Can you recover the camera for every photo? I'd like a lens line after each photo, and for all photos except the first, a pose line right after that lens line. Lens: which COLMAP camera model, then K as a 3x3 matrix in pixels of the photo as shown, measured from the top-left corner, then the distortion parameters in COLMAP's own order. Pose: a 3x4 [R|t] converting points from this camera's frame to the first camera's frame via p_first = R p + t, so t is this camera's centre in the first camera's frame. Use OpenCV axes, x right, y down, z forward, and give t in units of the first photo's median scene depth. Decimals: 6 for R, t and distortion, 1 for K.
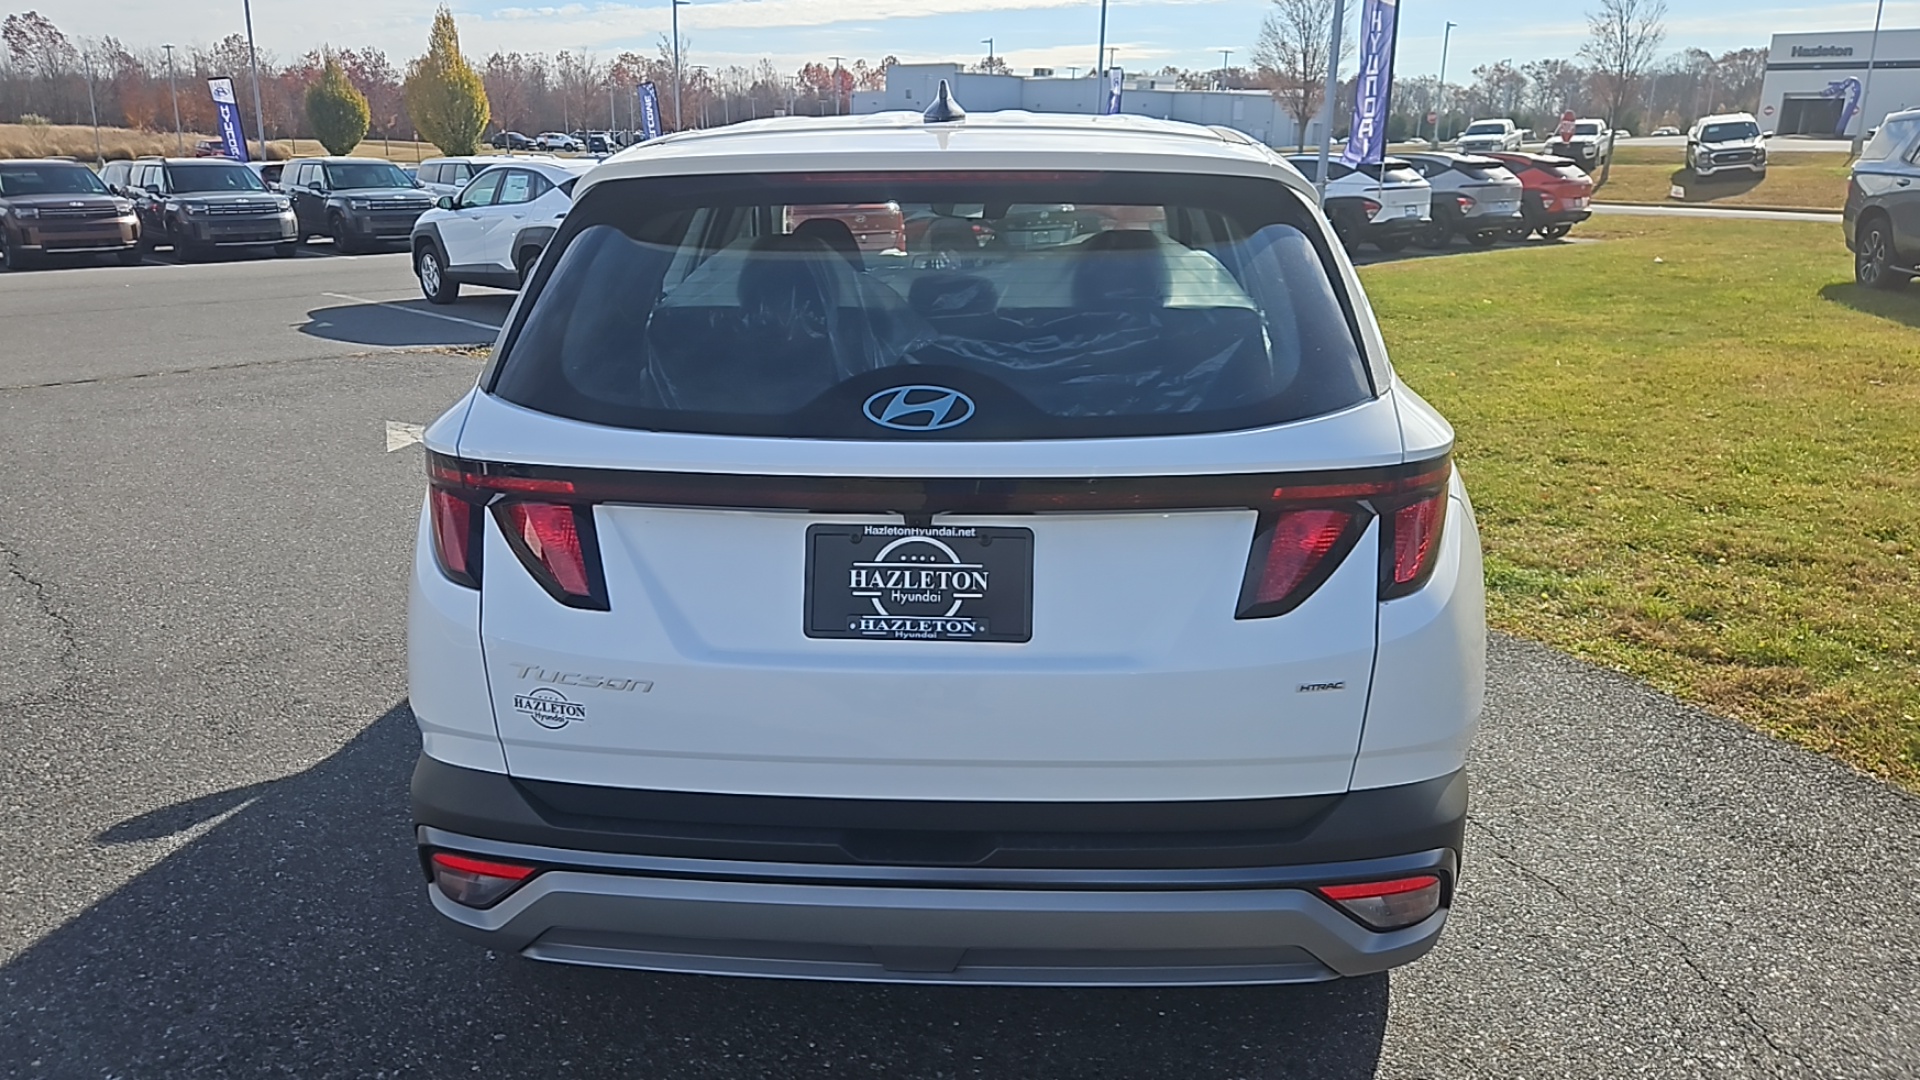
lens RADIAL K [[1430.7, 0, 941.5], [0, 1430.7, 543.0], [0, 0, 1]] dist [0.072494, -0.035562]
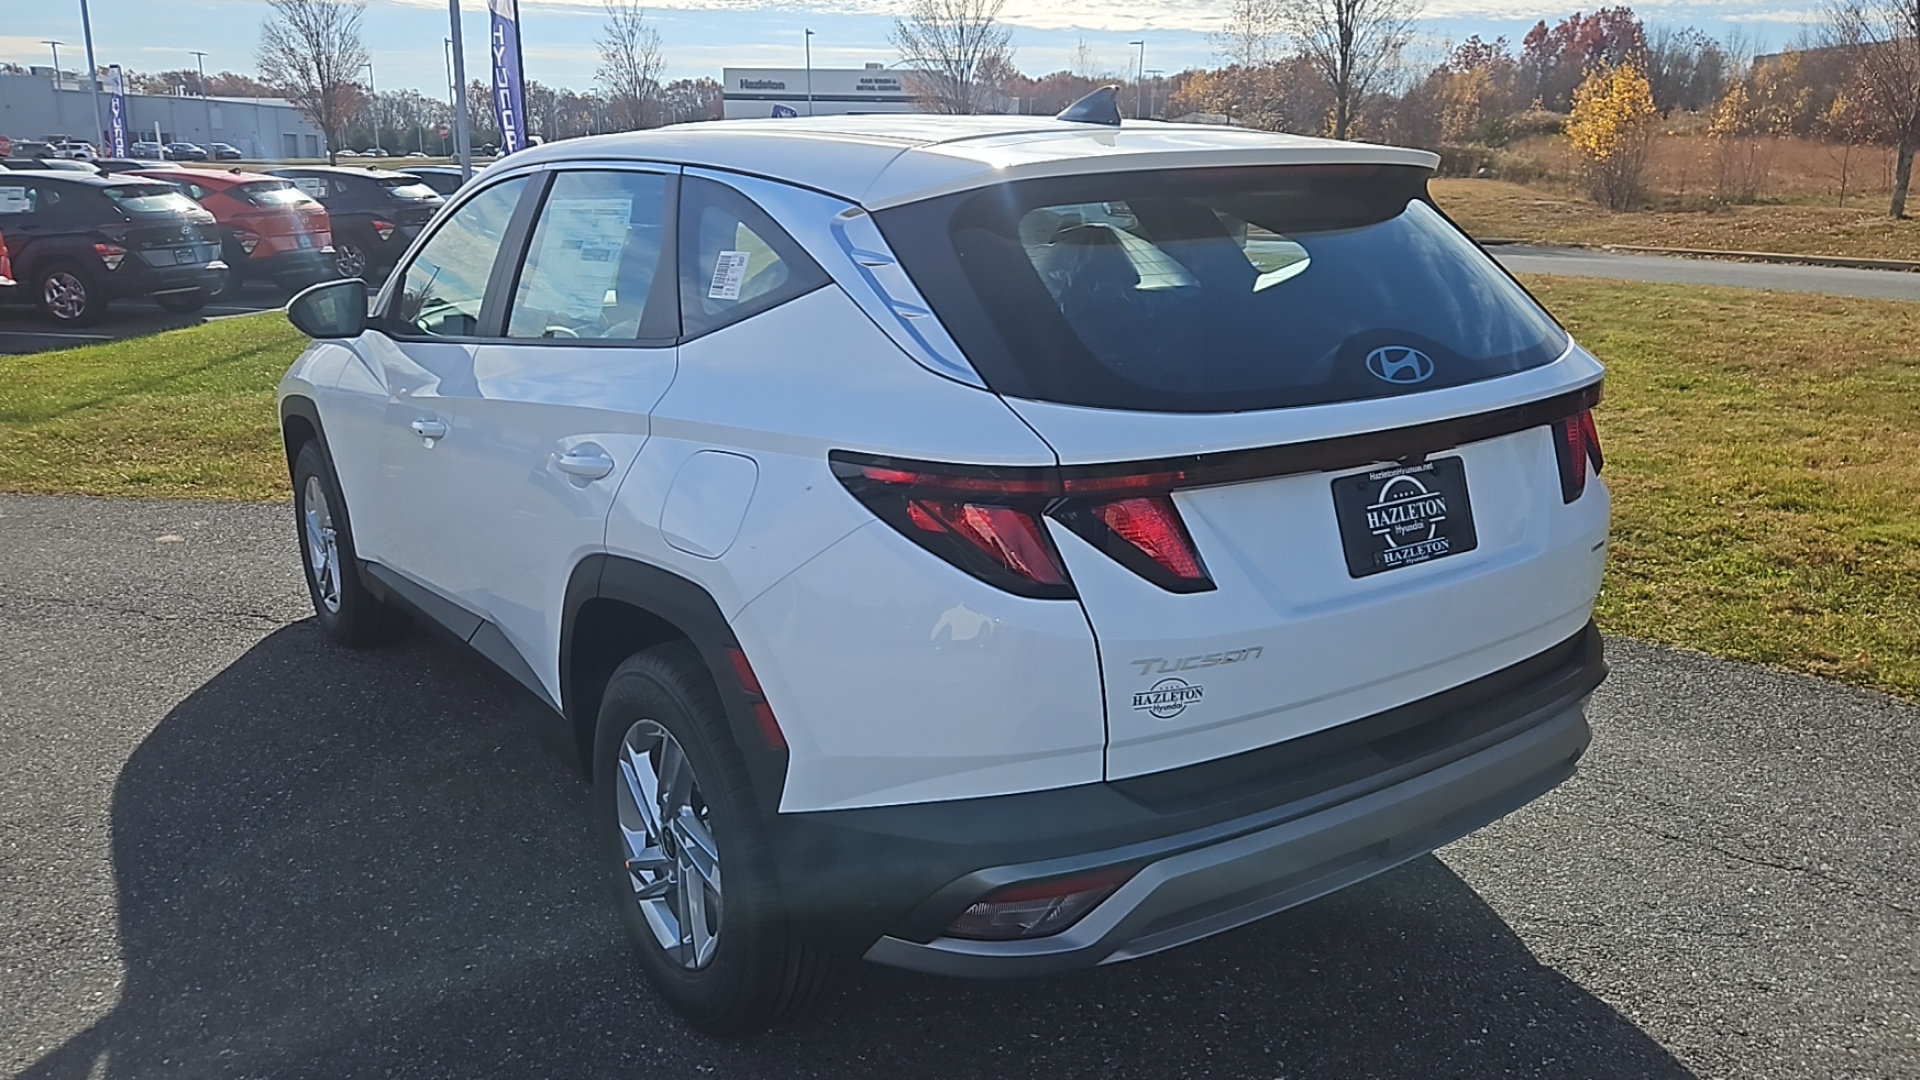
lens RADIAL K [[1430.7, 0, 922.6], [0, 1430.7, 517.2], [0, 0, 1]] dist [0.072494, -0.035562]
pose [[0.786955, -0.151875, 0.598027, -0.995468], [0.167118, 0.985469, 0.030357, -0.069757], [-0.593947, 0.076051, 0.800901, 0.287710]]
